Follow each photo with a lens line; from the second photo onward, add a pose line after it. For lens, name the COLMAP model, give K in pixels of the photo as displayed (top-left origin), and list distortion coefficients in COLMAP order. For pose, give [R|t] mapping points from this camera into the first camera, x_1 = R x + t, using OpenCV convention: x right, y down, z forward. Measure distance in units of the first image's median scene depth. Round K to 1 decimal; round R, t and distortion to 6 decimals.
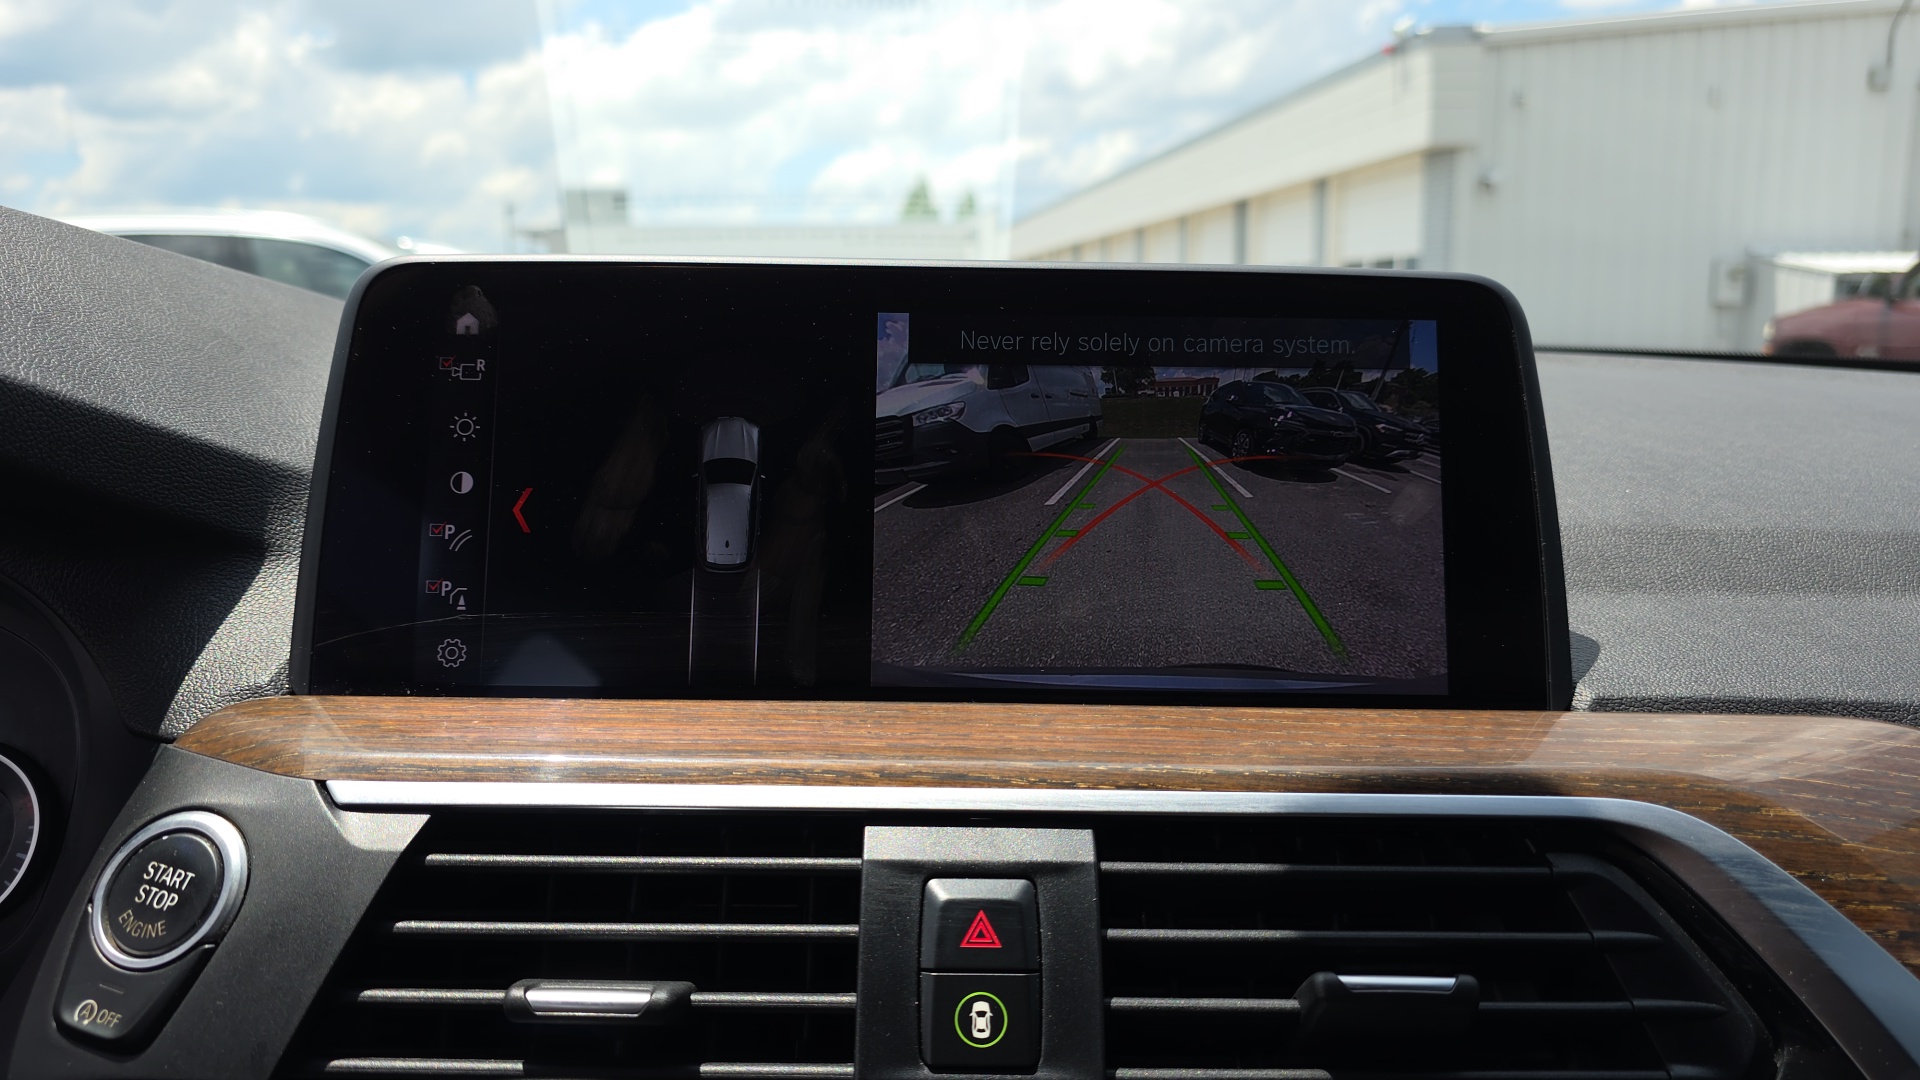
lens RADIAL K [[1321.4, 0, 953.7], [0, 1321.4, 545.7], [0, 0, 1]] dist [0.037919, -0.056620]
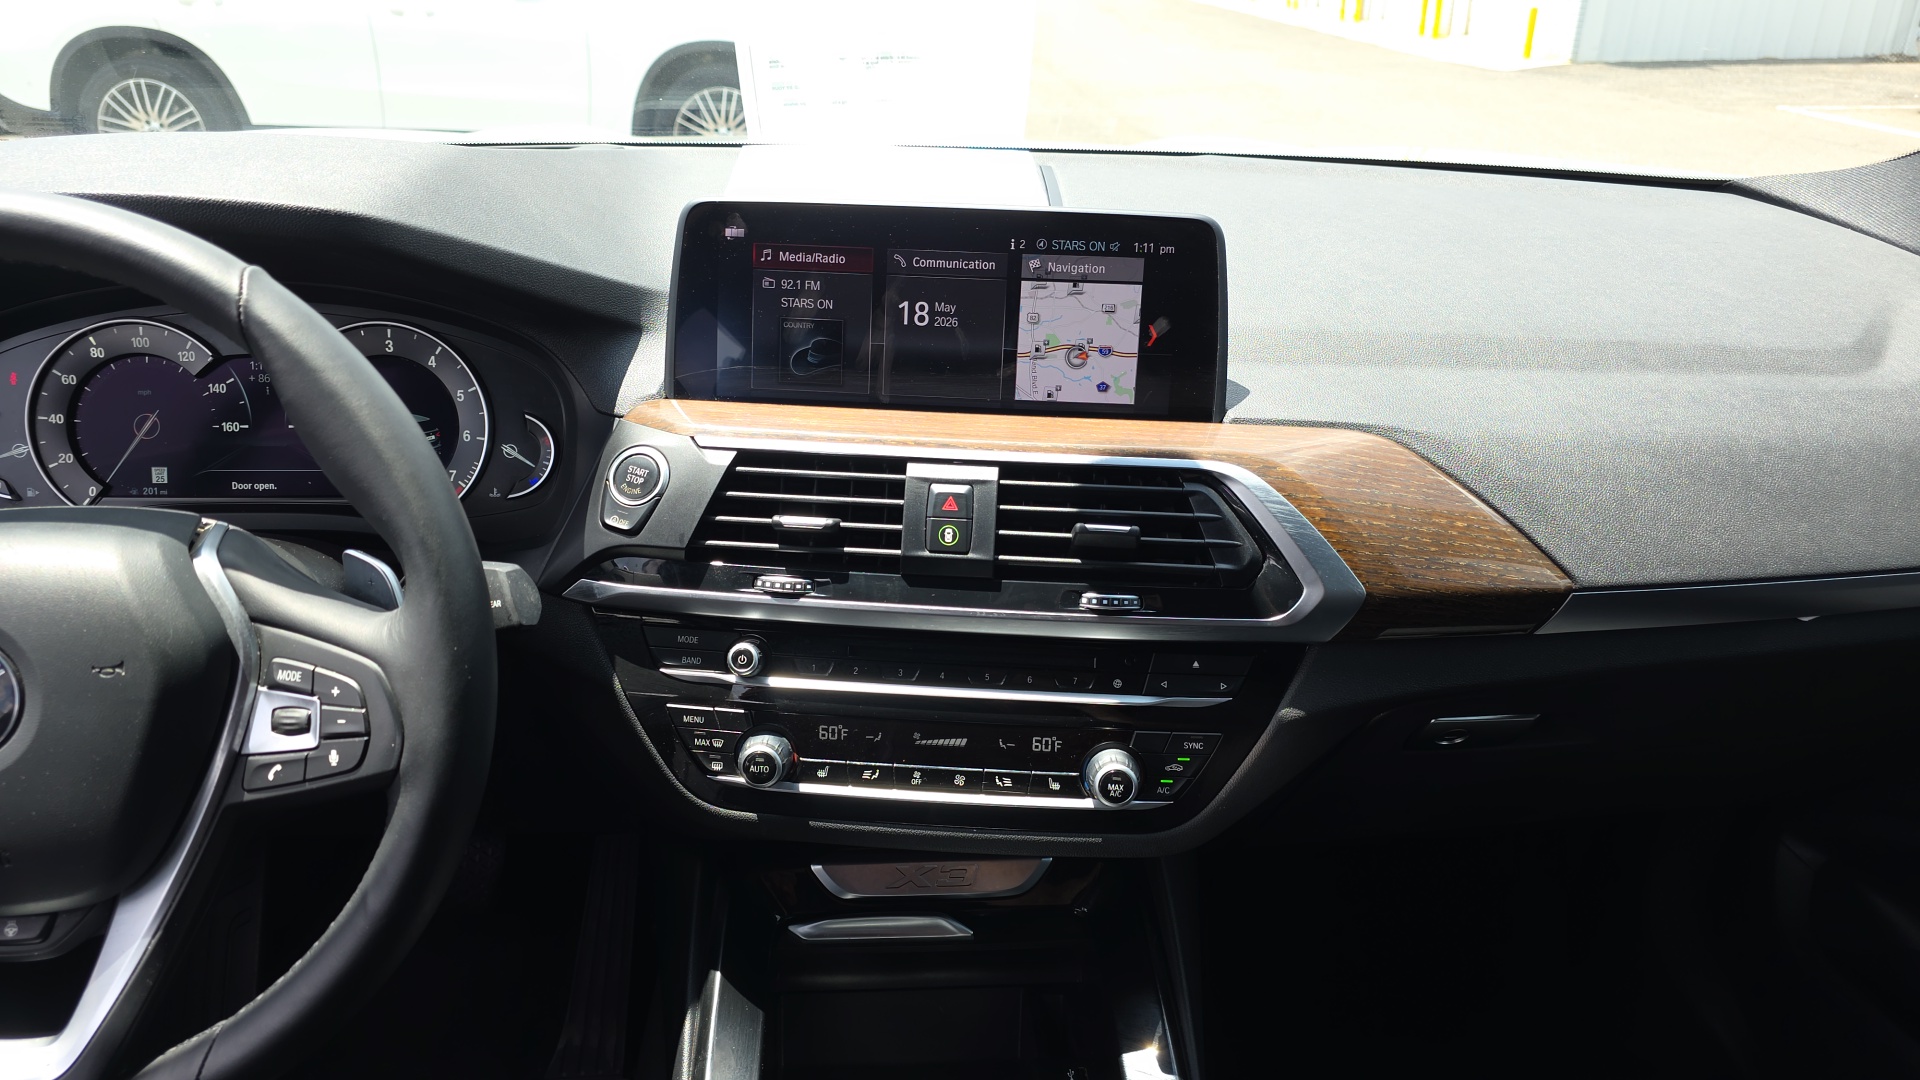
lens RADIAL K [[1323.6, 0, 960.2], [0, 1323.6, 559.8], [0, 0, 1]] dist [0.074464, -0.087032]
pose [[0.997013, 0.039813, -0.066174, 0.205004], [-0.020423, 0.962293, 0.271246, -0.292012], [0.074478, -0.269085, 0.960233, -1.442773]]
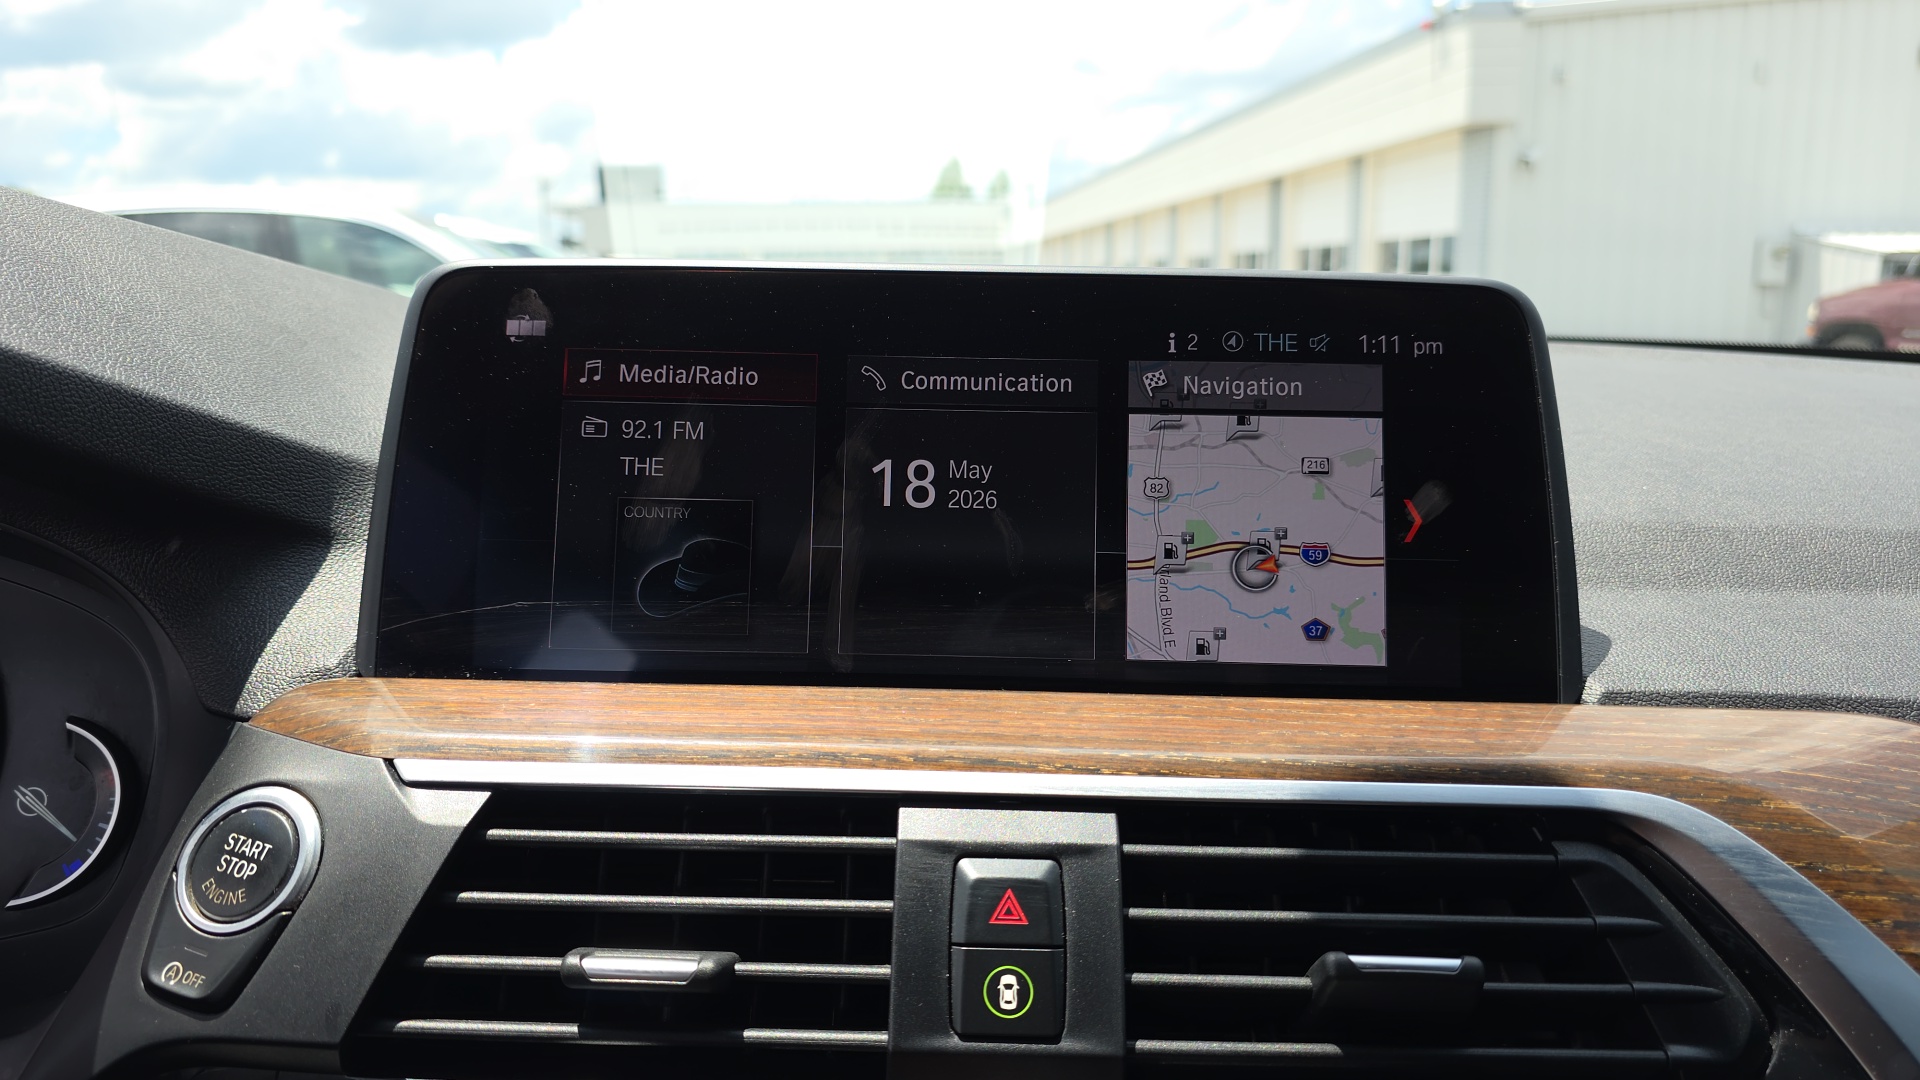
lens RADIAL K [[1326.2, 0, 953.8], [0, 1326.2, 531.6], [0, 0, 1]] dist [0.040050, -0.059459]
pose [[0.999723, 0.007192, -0.022418, -0.001619], [-0.007033, 0.999950, 0.007164, -0.016025], [0.022468, -0.007004, 0.999723, -0.055855]]
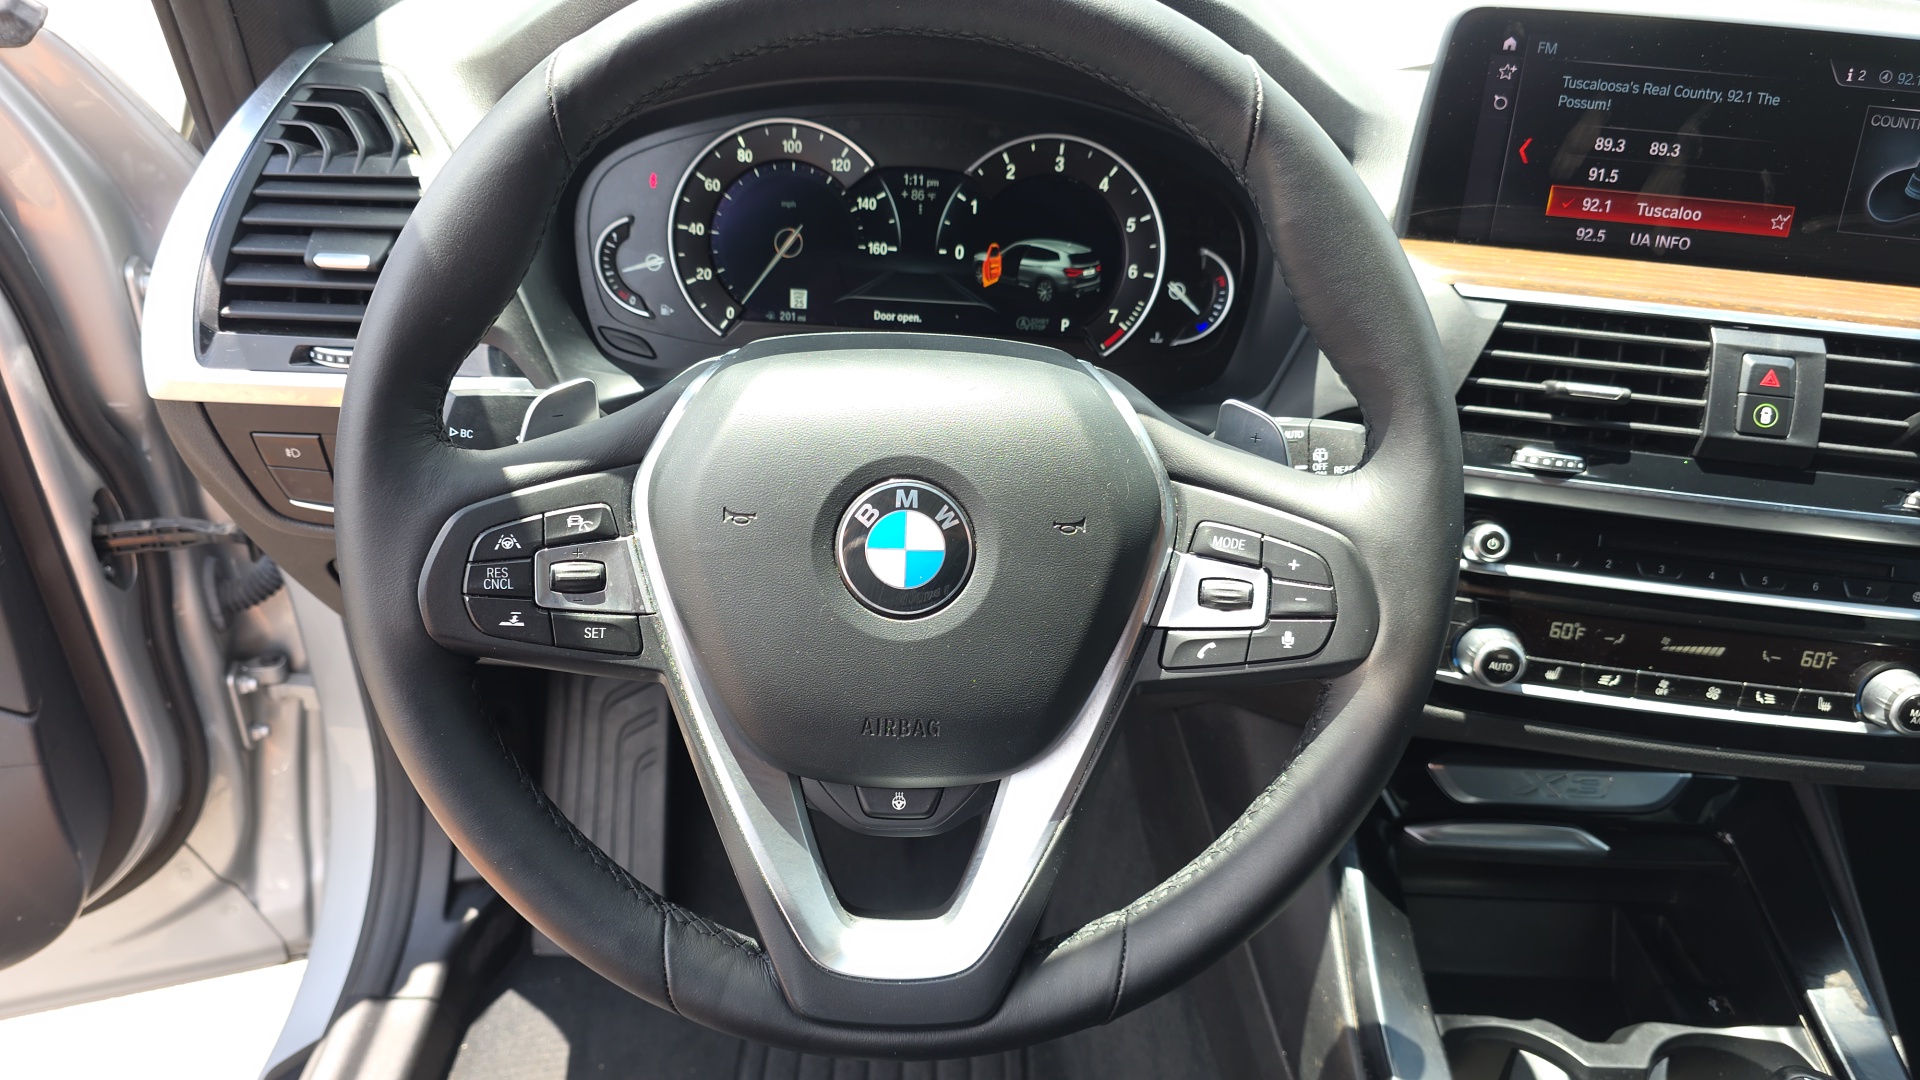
lens RADIAL K [[1334.6, 0, 940.3], [0, 1334.6, 569.1], [0, 0, 1]] dist [0.059477, -0.070867]
pose [[0.990060, 0.106696, -0.091635, -1.064407], [-0.064588, 0.923684, 0.377672, -0.172631], [0.124938, -0.367999, 0.921394, -1.317753]]
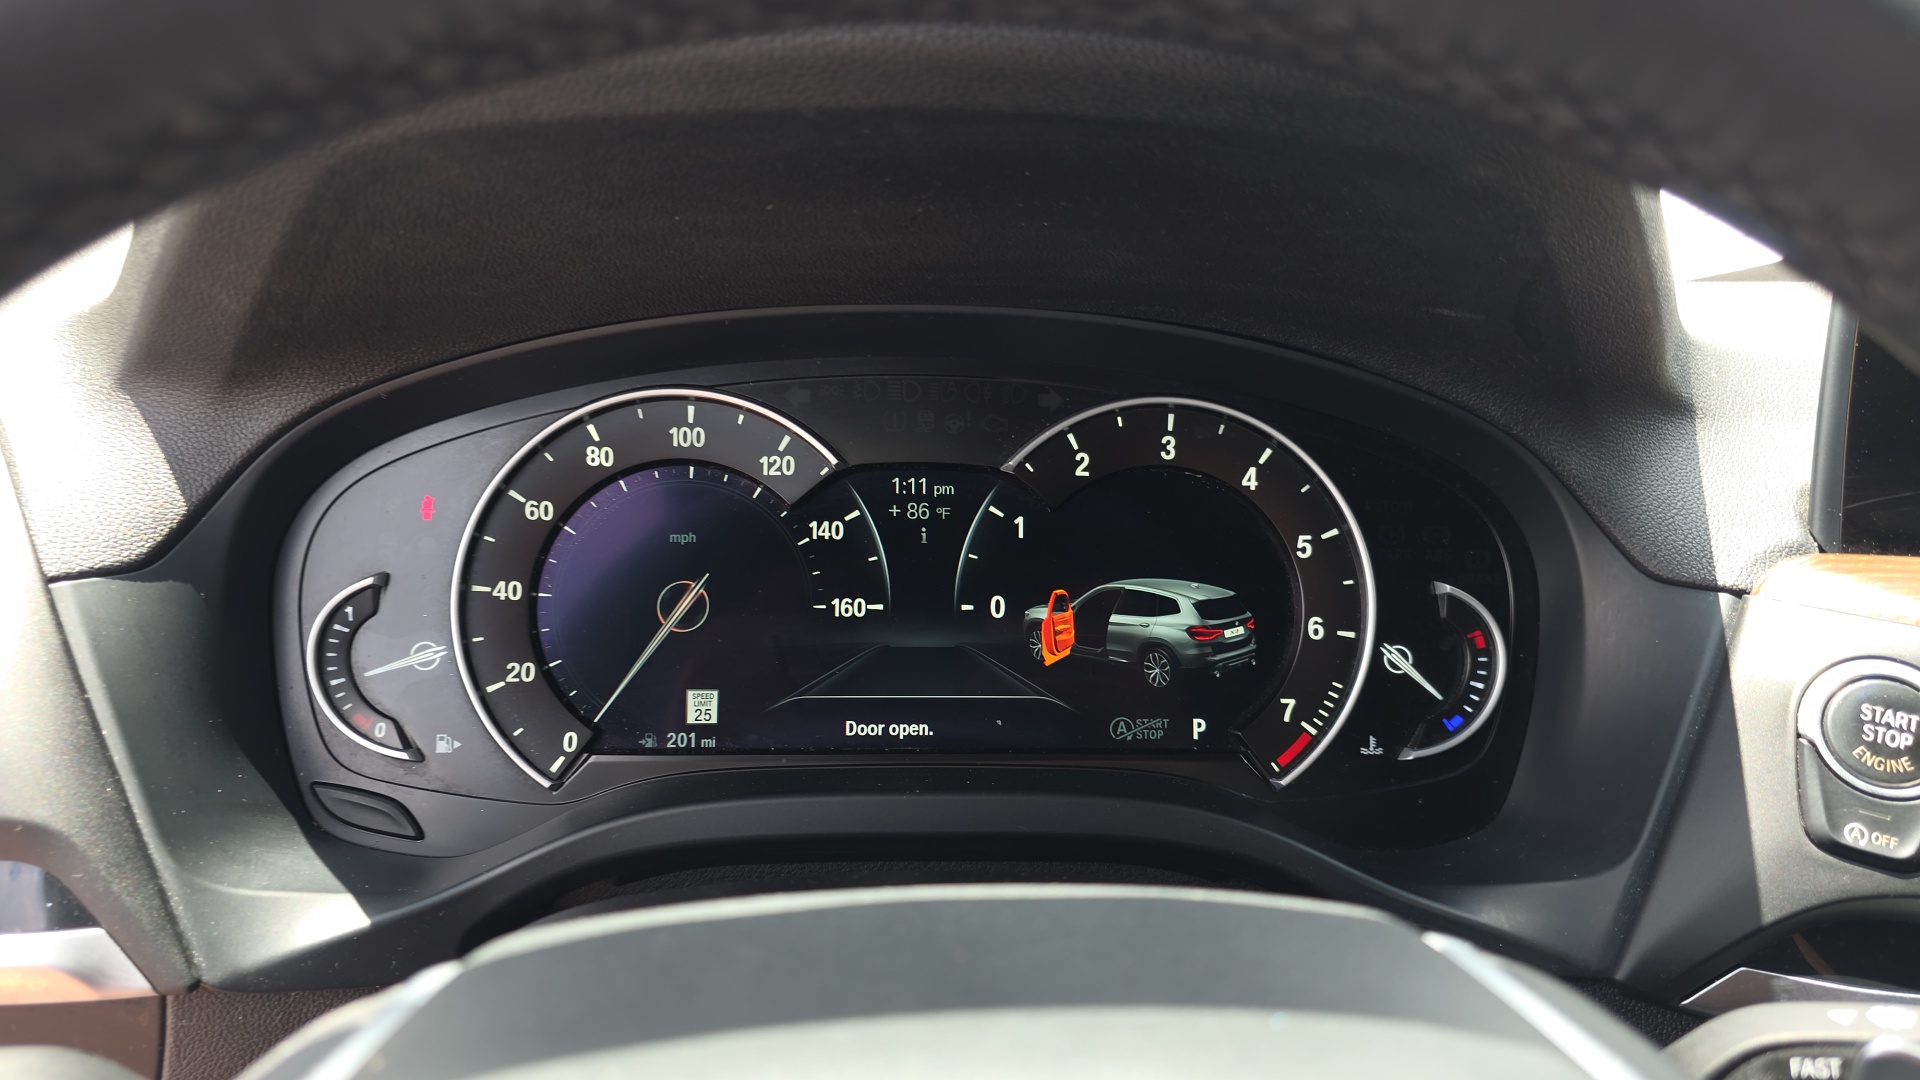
lens RADIAL K [[1326.2, 0, 953.8], [0, 1326.2, 531.6], [0, 0, 1]] dist [0.040050, -0.059459]
pose [[0.996517, 0.036202, -0.075115, -1.263461], [-0.026478, 0.991595, 0.126639, -0.027476], [0.079068, -0.124209, 0.989101, -0.148441]]
